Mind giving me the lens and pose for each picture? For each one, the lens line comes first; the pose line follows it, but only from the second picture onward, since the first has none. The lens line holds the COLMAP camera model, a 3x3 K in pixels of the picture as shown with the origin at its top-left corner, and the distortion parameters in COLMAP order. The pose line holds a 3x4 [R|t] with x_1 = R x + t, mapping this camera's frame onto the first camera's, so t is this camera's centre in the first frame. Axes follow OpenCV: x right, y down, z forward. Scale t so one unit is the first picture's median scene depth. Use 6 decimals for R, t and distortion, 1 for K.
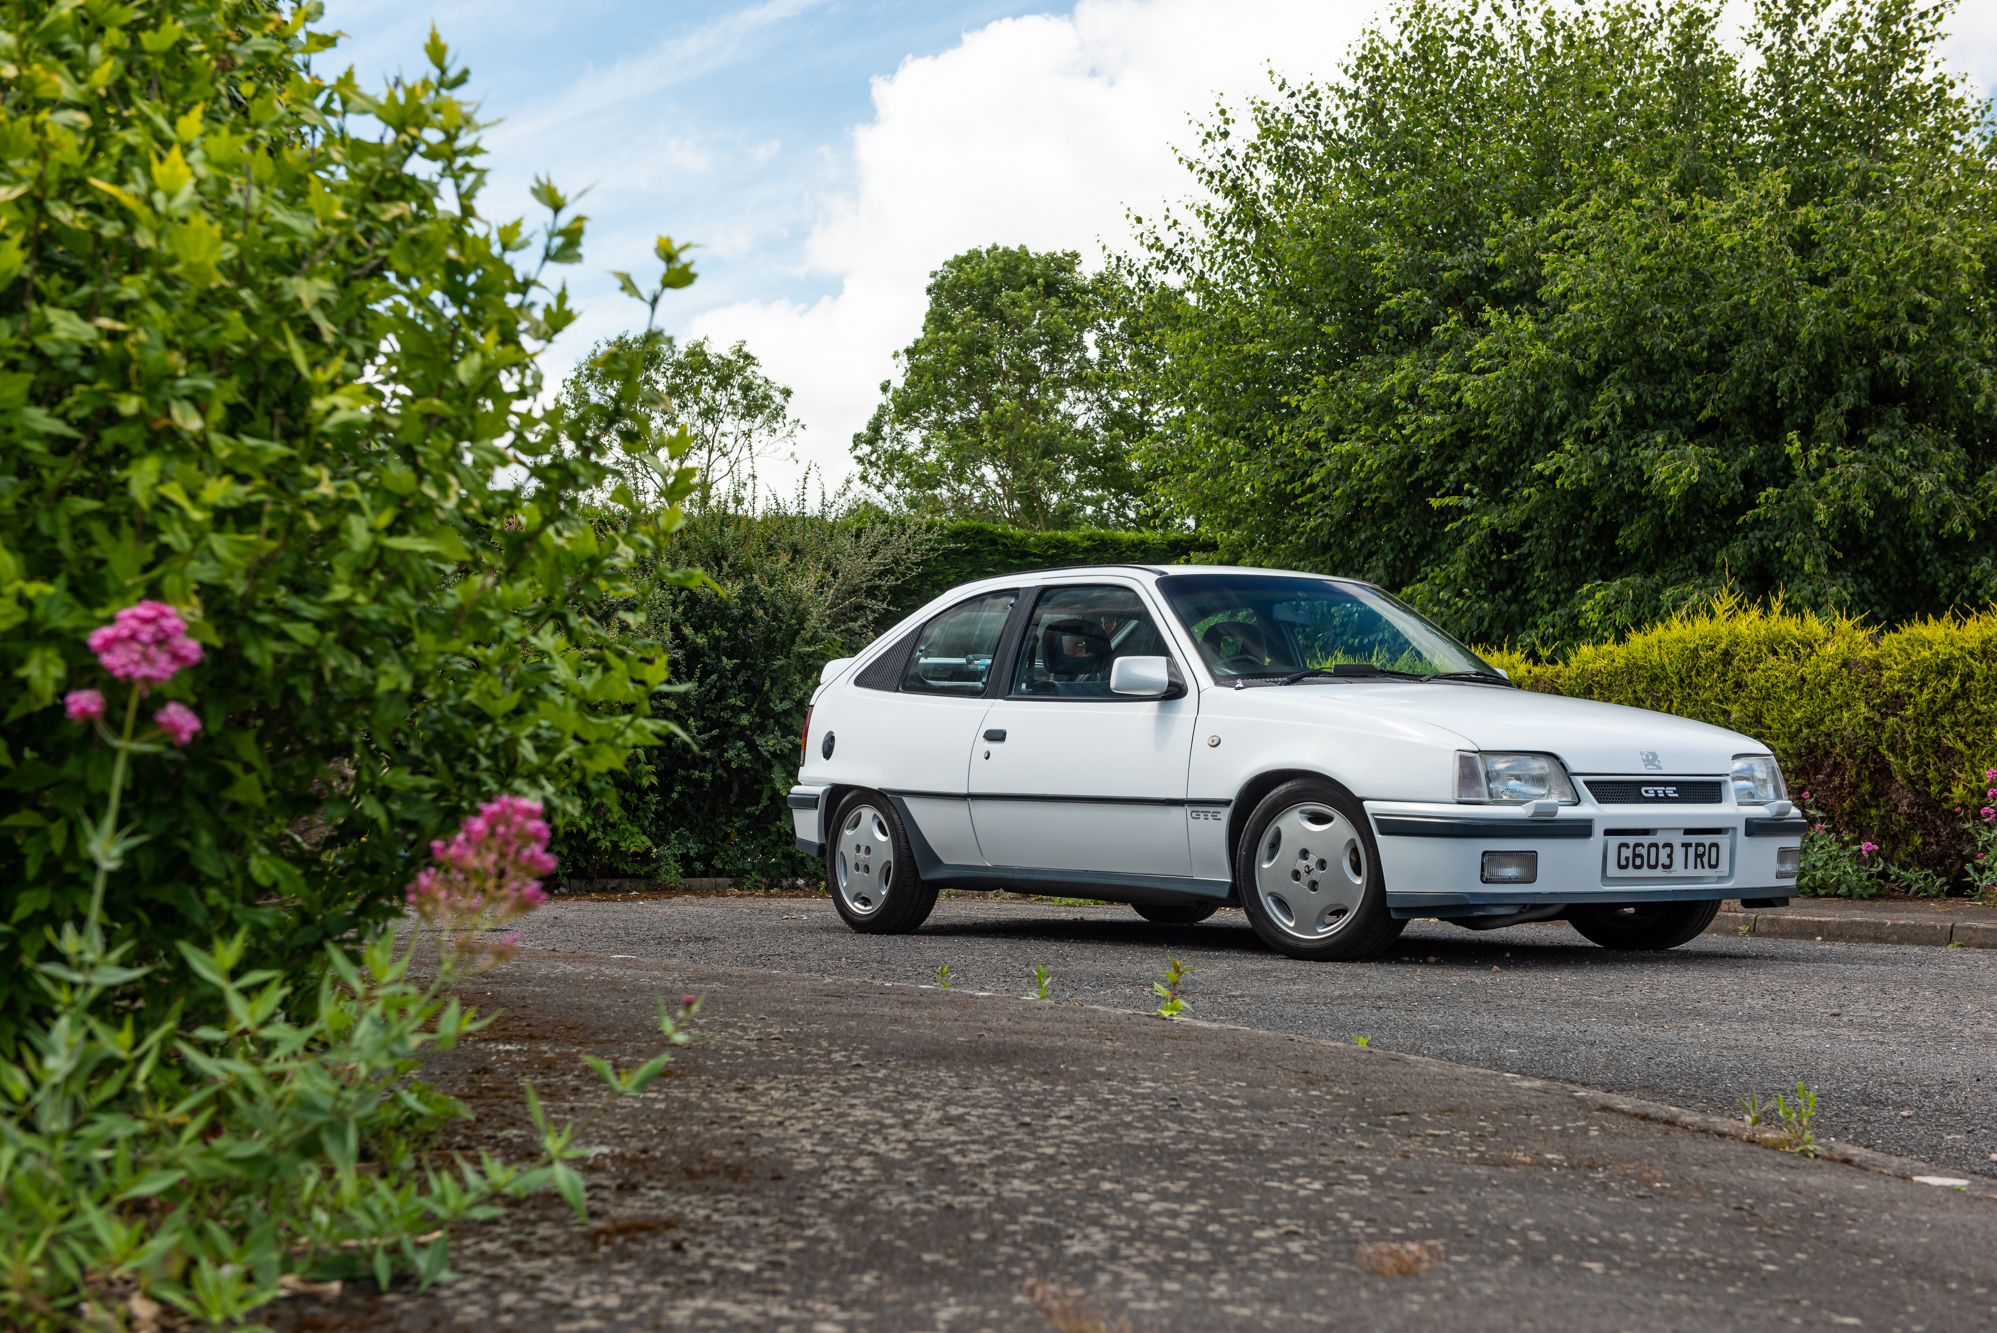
lens RADIAL K [[2866.6, 0, 1026.8], [0, 2866.6, 667.2], [0, 0, 1]] dist [0.154831, 0.010953]
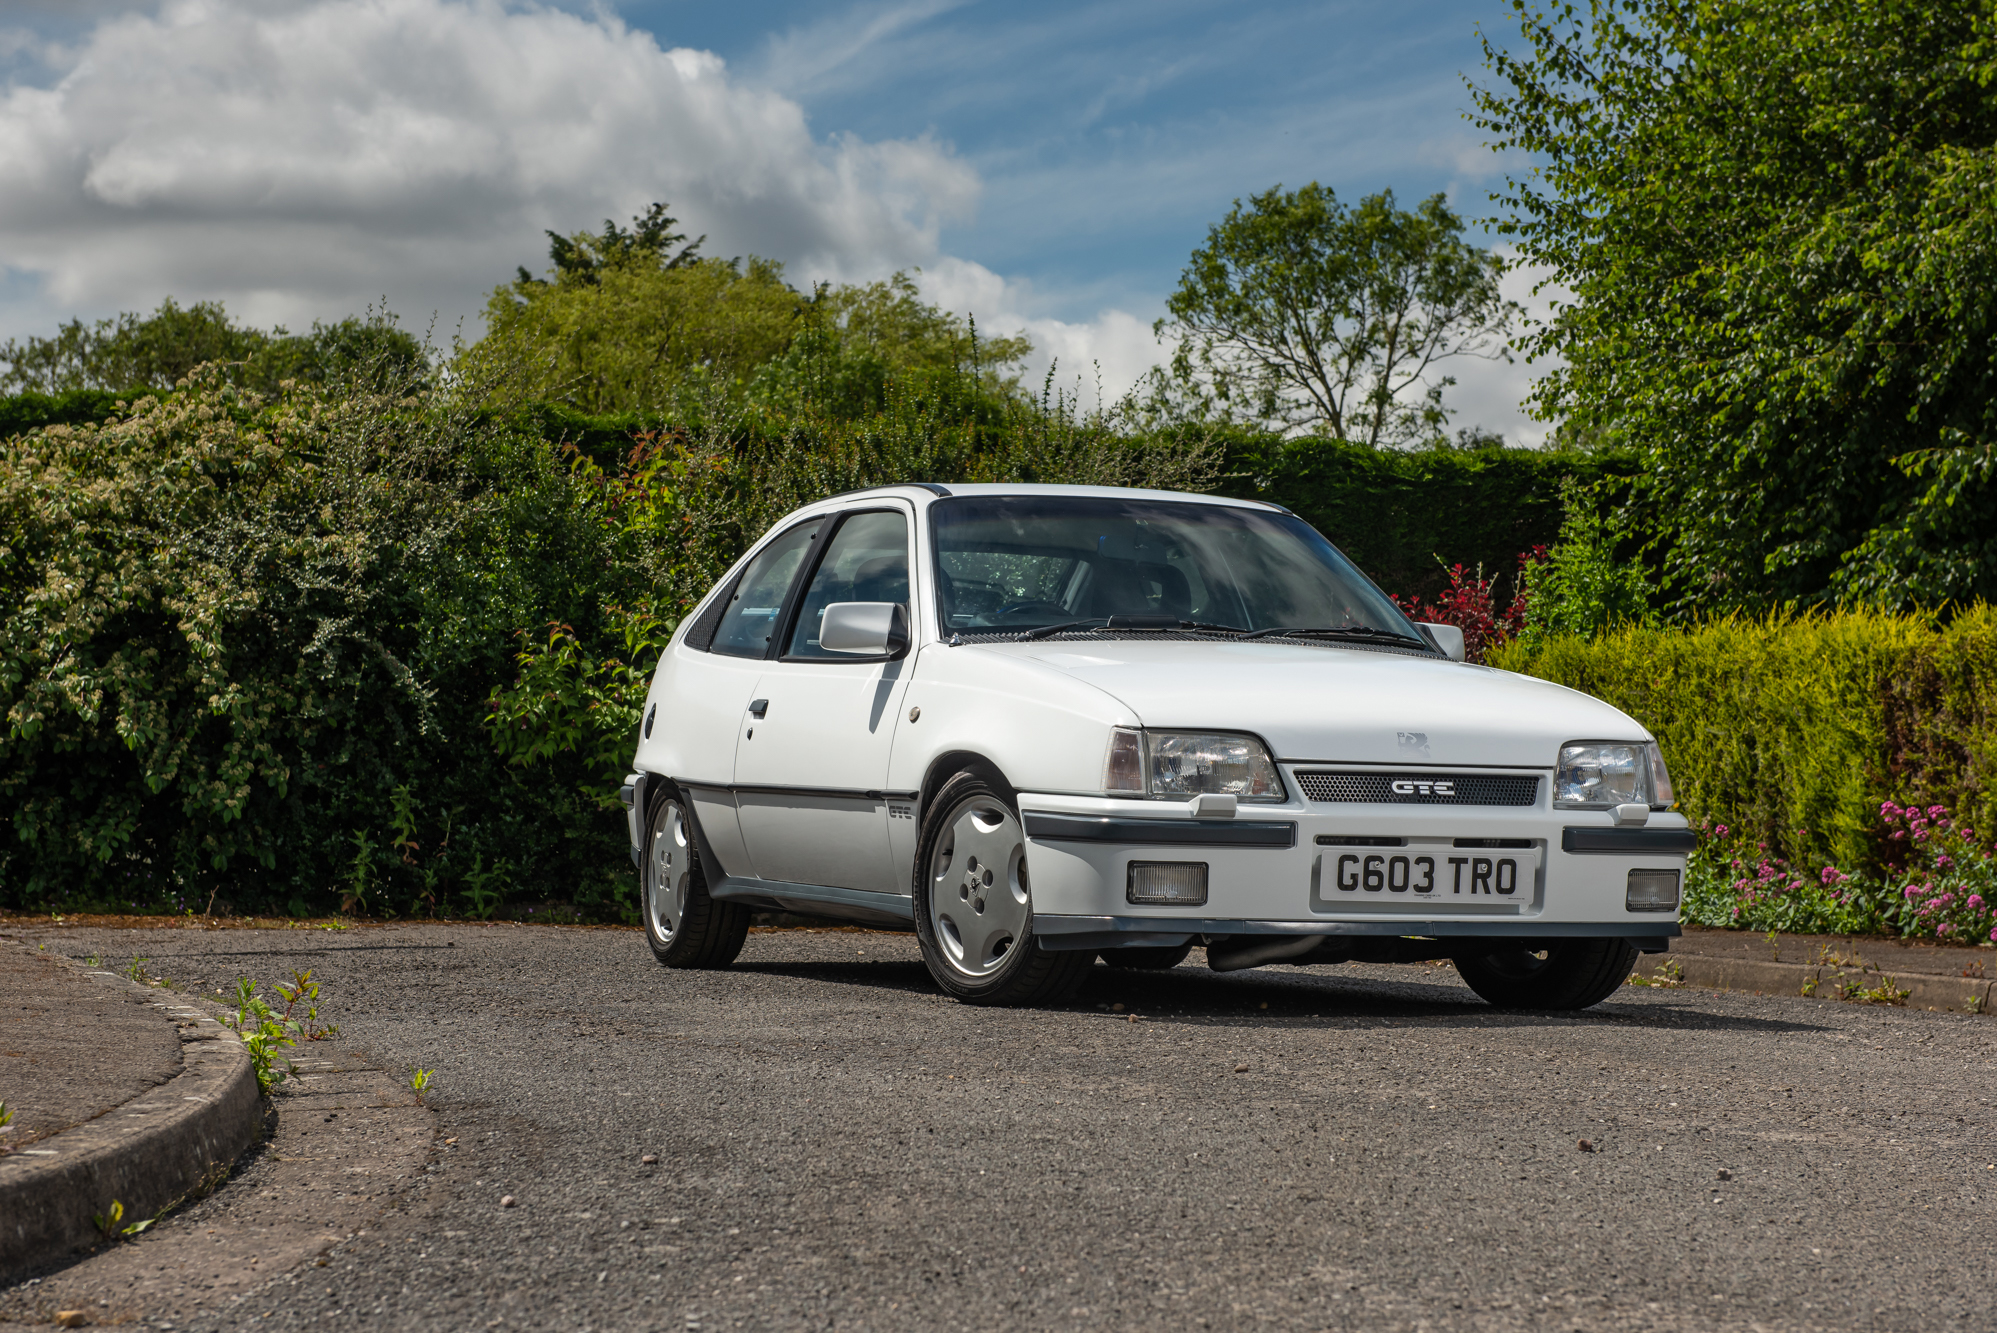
lens RADIAL K [[3988.5, 0, 998.5], [0, 3988.5, 666.5], [0, 0, 1]] dist [0.054708, 0.046032]
pose [[0.967734, 0.010206, -0.251766, 0.324544], [-0.009165, 0.999944, 0.005307, 0.006853], [0.251806, -0.002828, 0.967773, -0.010038]]
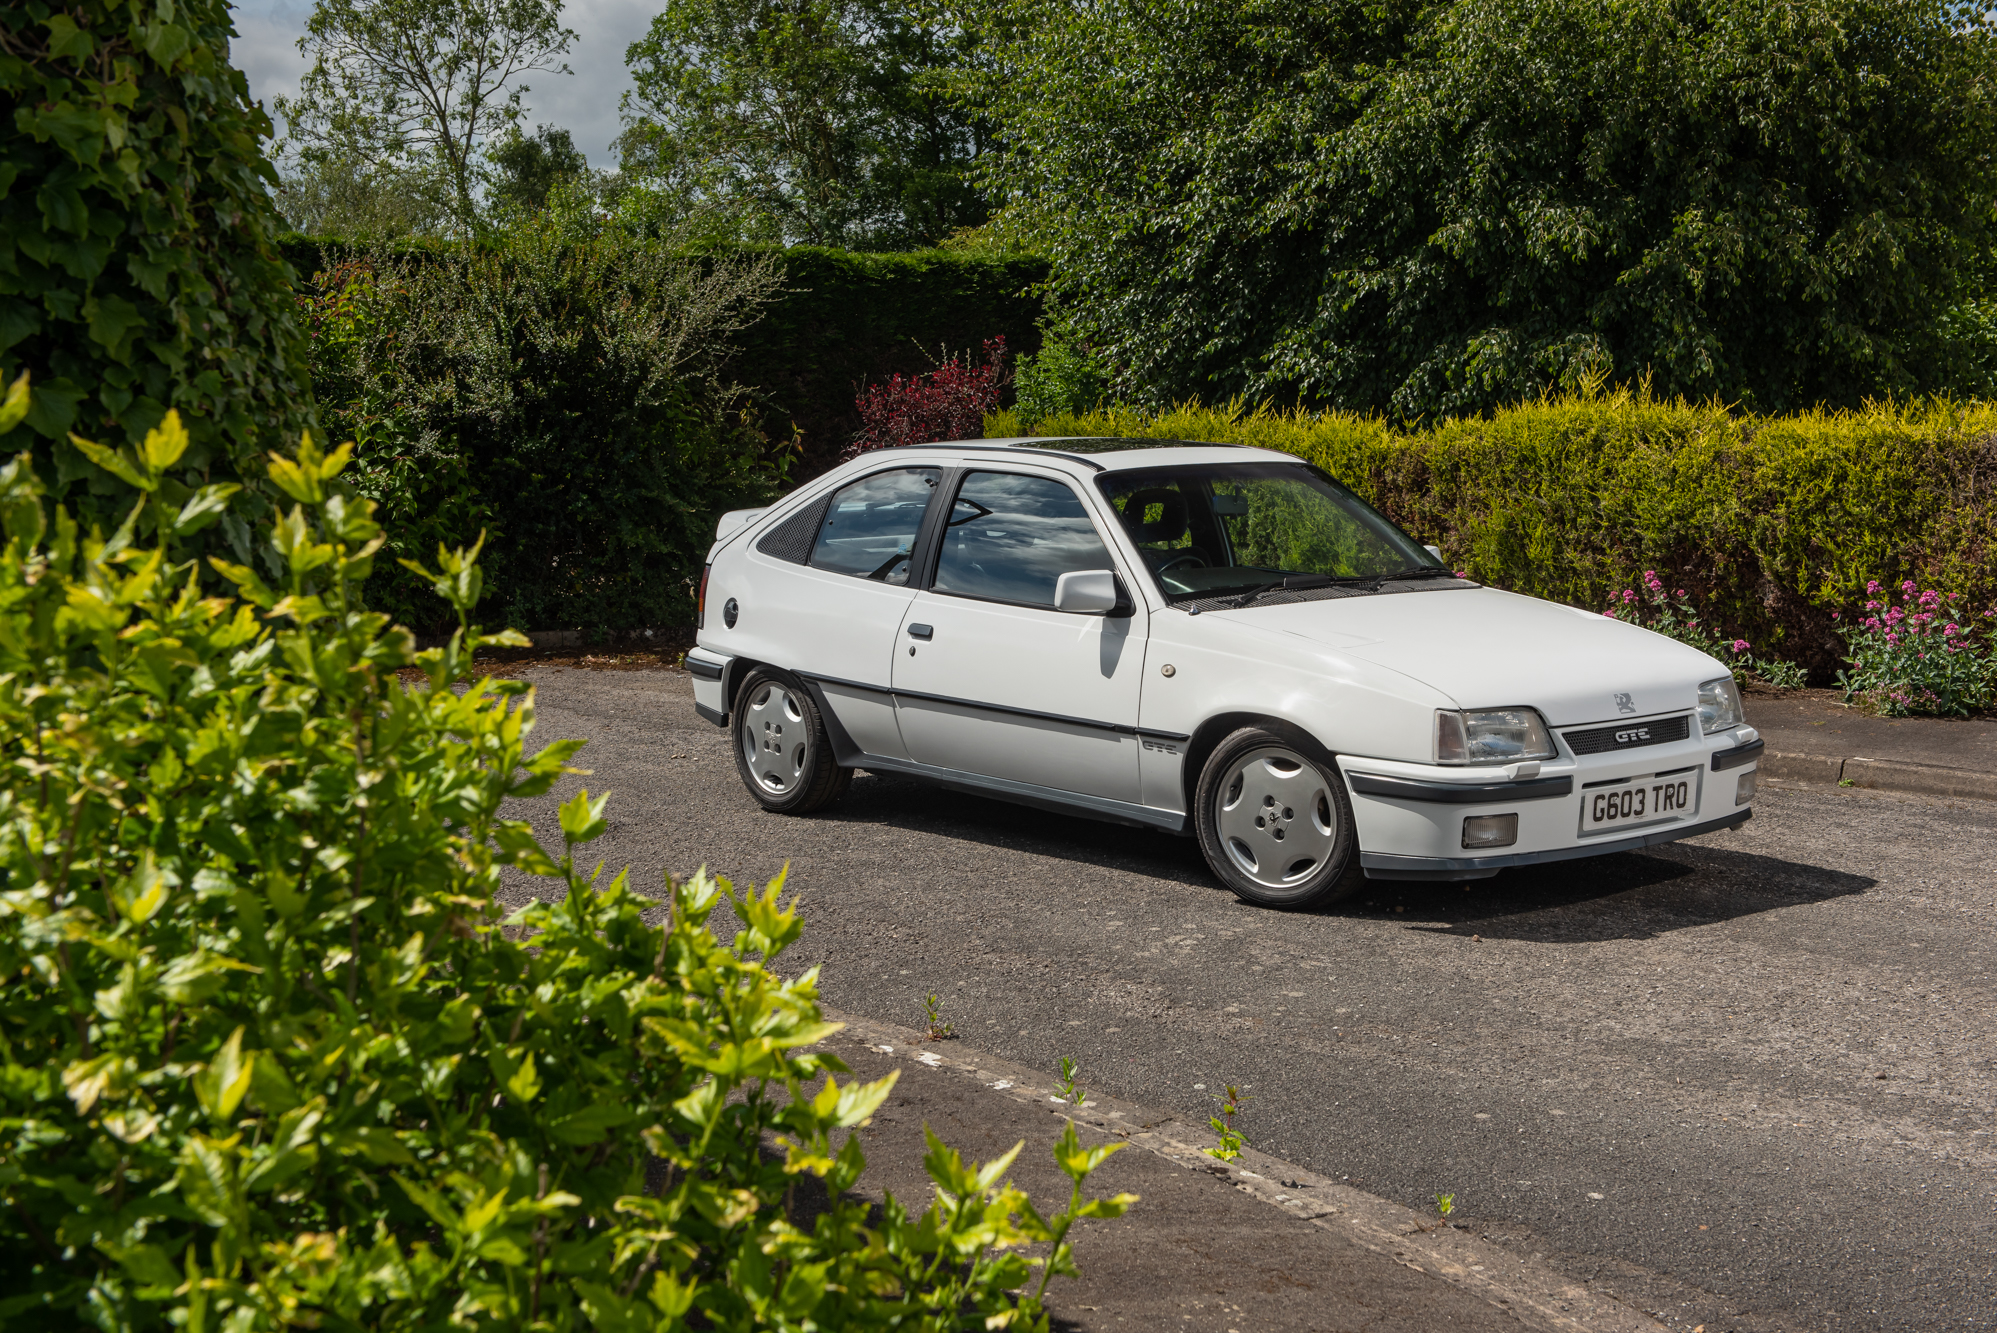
lens RADIAL K [[2741.1, 0, 1060.8], [0, 2741.1, 667.2], [0, 0, 1]] dist [0.152529, 0.026721]
pose [[0.995130, -0.015001, 0.097422, -0.055238], [-0.000074, 0.988239, 0.152919, -0.106699], [-0.098570, -0.152182, 0.983425, 0.094588]]
